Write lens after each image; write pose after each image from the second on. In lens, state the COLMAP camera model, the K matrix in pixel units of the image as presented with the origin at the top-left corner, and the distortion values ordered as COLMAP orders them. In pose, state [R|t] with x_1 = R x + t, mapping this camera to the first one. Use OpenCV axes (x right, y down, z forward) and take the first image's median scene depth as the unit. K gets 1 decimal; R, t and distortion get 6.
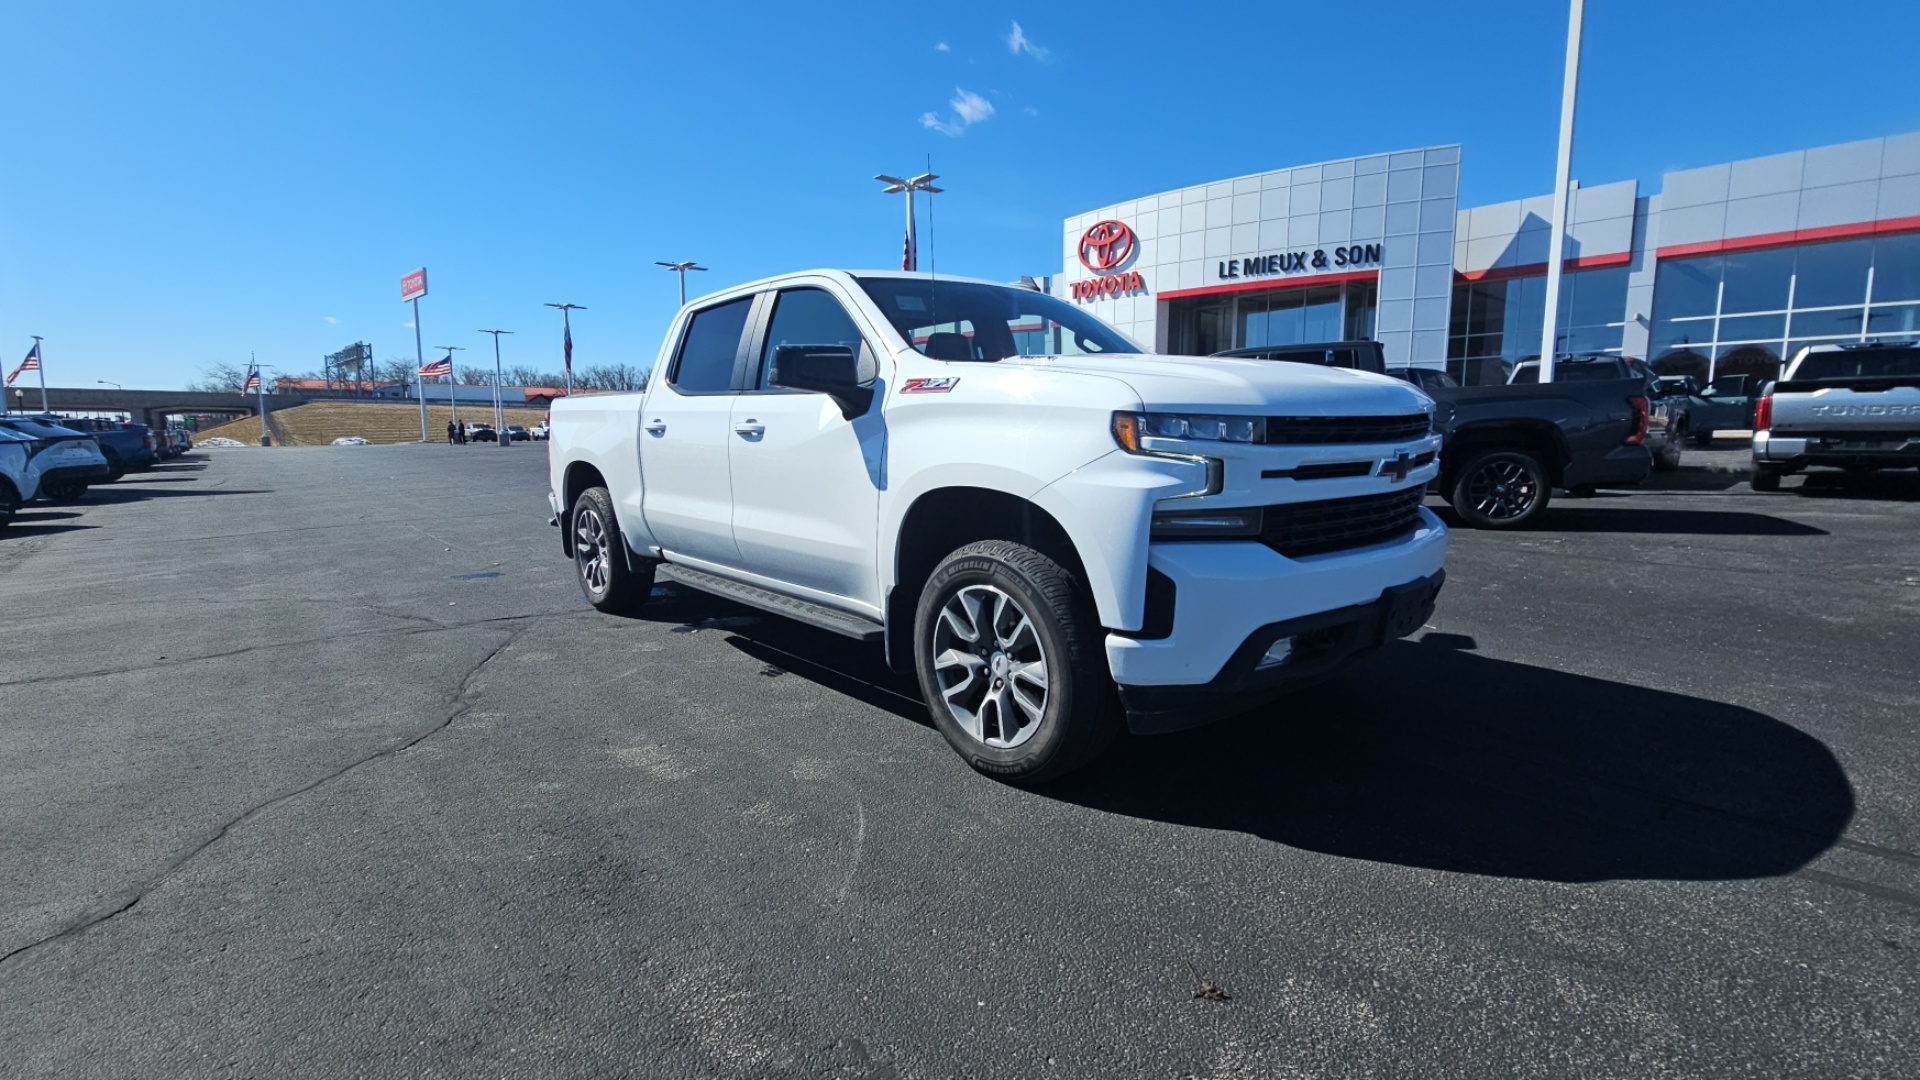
lens RADIAL K [[854.2, 0, 979.1], [0, 854.2, 541.5], [0, 0, 1]] dist [0.007431, -0.005851]
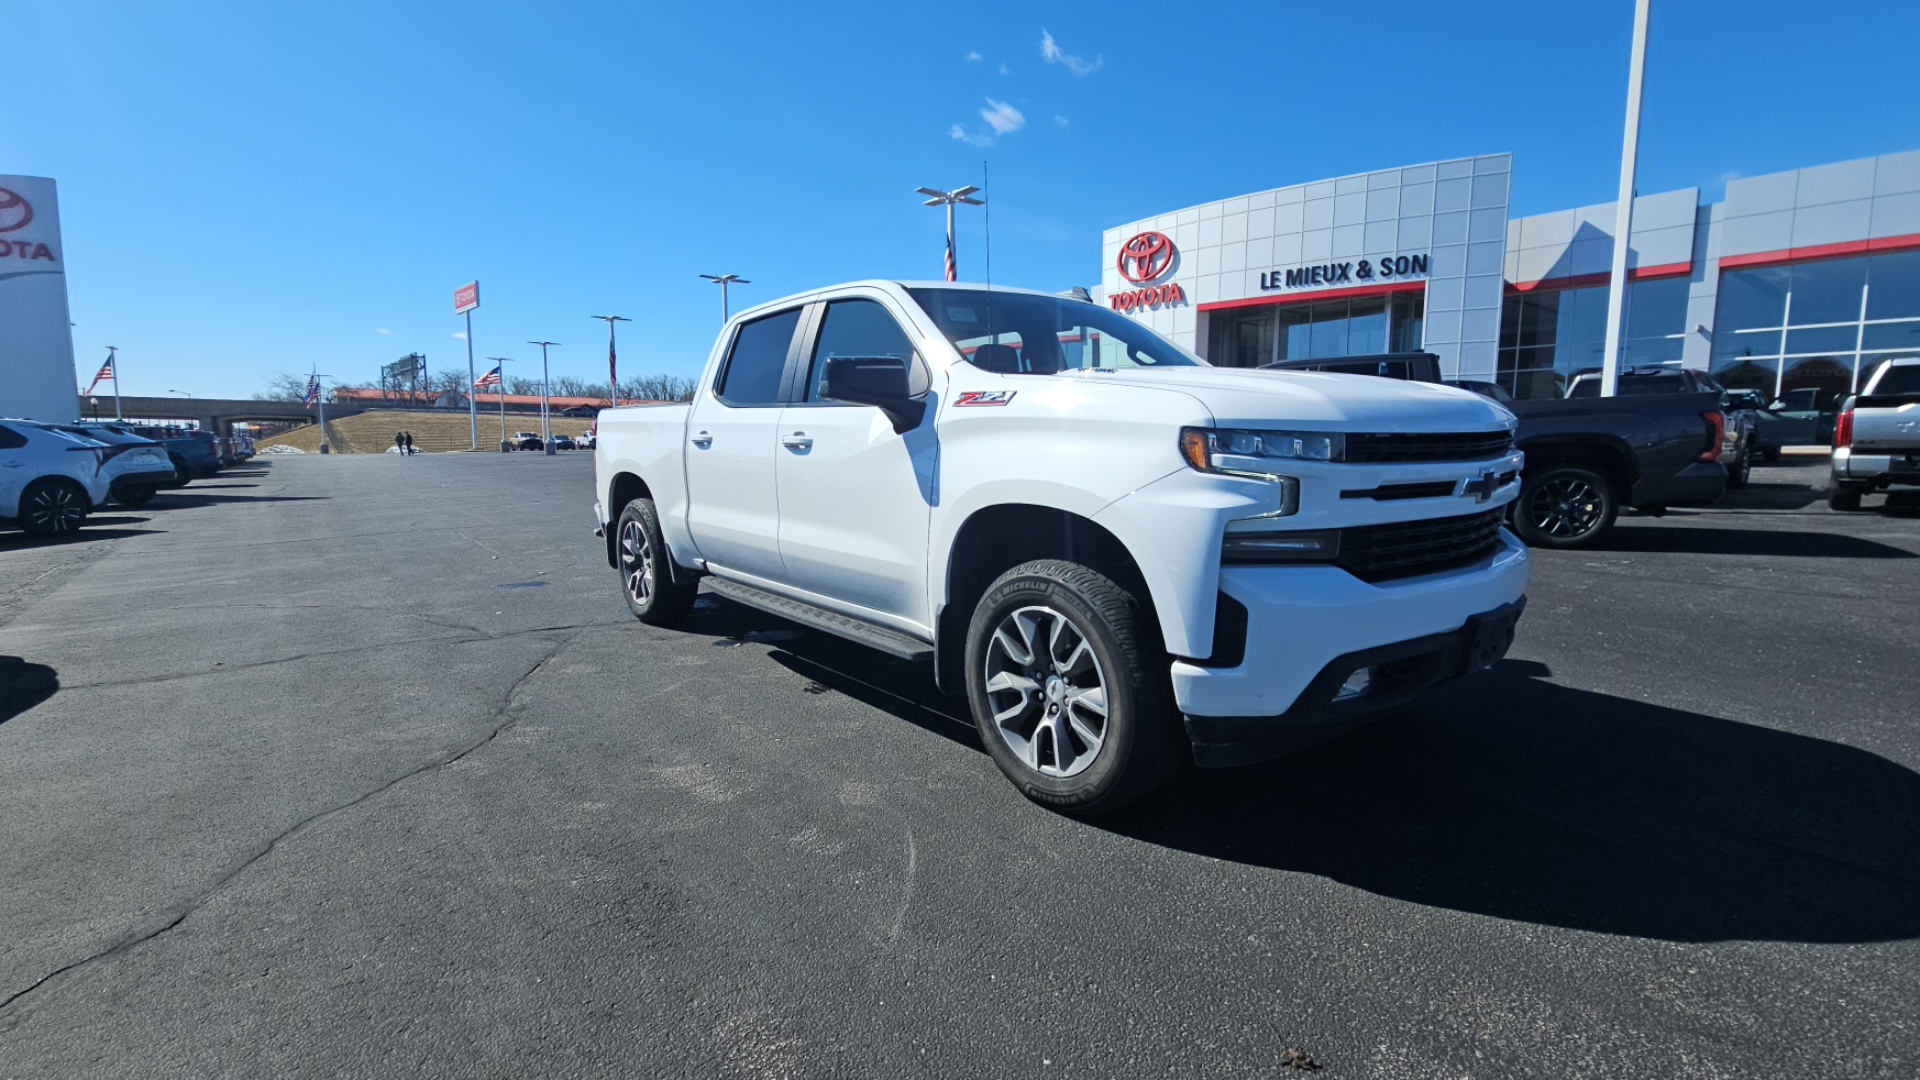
lens RADIAL K [[854.2, 0, 979.1], [0, 854.2, 541.5], [0, 0, 1]] dist [0.007431, -0.005851]
pose [[0.999131, 0.009803, -0.040518, -0.013636], [-0.010322, 0.999867, -0.012605, -0.005042], [0.040389, 0.013012, 0.999099, 0.020005]]
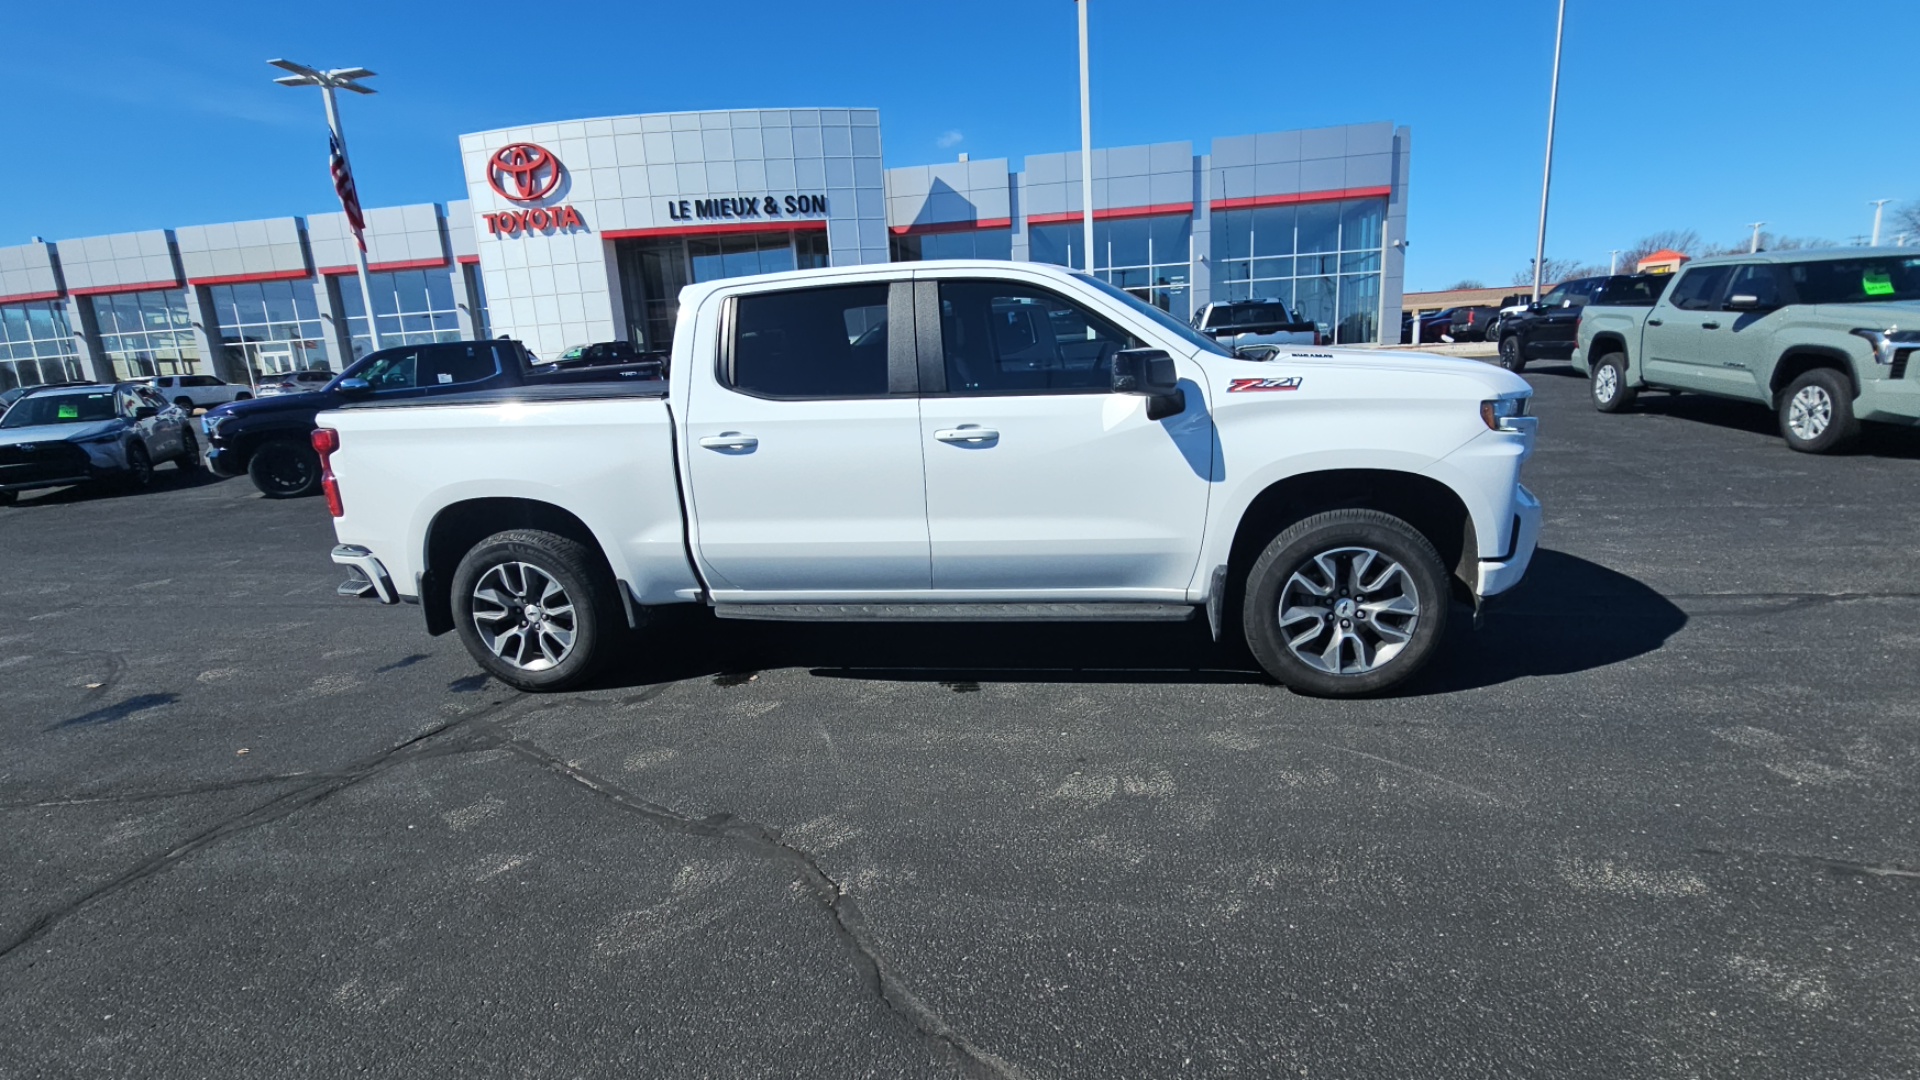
lens RADIAL K [[854.2, 0, 979.1], [0, 854.2, 541.5], [0, 0, 1]] dist [0.007431, -0.005851]
pose [[0.782413, -0.172601, 0.598363, -0.630202], [0.132555, 0.984964, 0.110790, -0.089958], [-0.608489, -0.007367, 0.793528, 0.191652]]
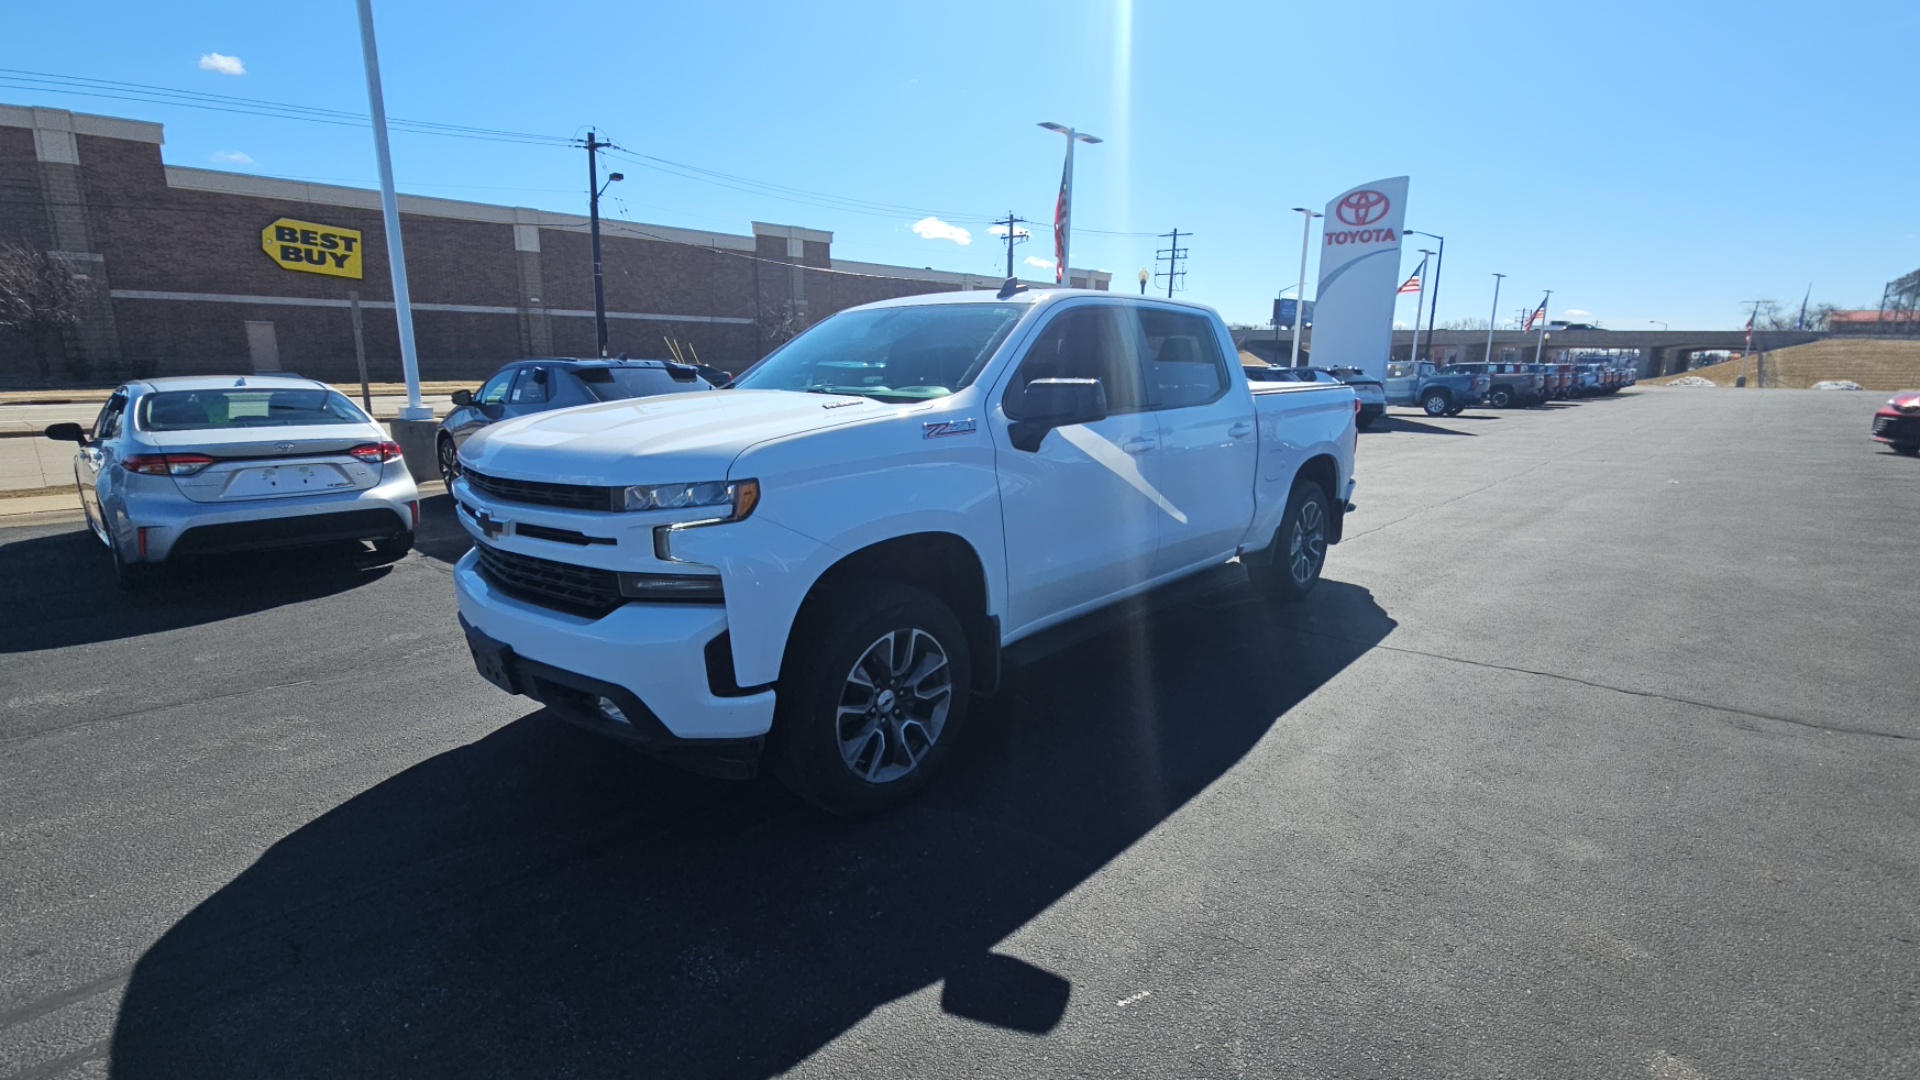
lens RADIAL K [[854.2, 0, 979.1], [0, 854.2, 541.5], [0, 0, 1]] dist [0.007431, -0.005851]
pose [[0.102486, 0.215308, -0.971153, 0.848665], [-0.143205, 0.969318, 0.199789, -0.193869], [0.984372, 0.118599, 0.130175, 0.789780]]
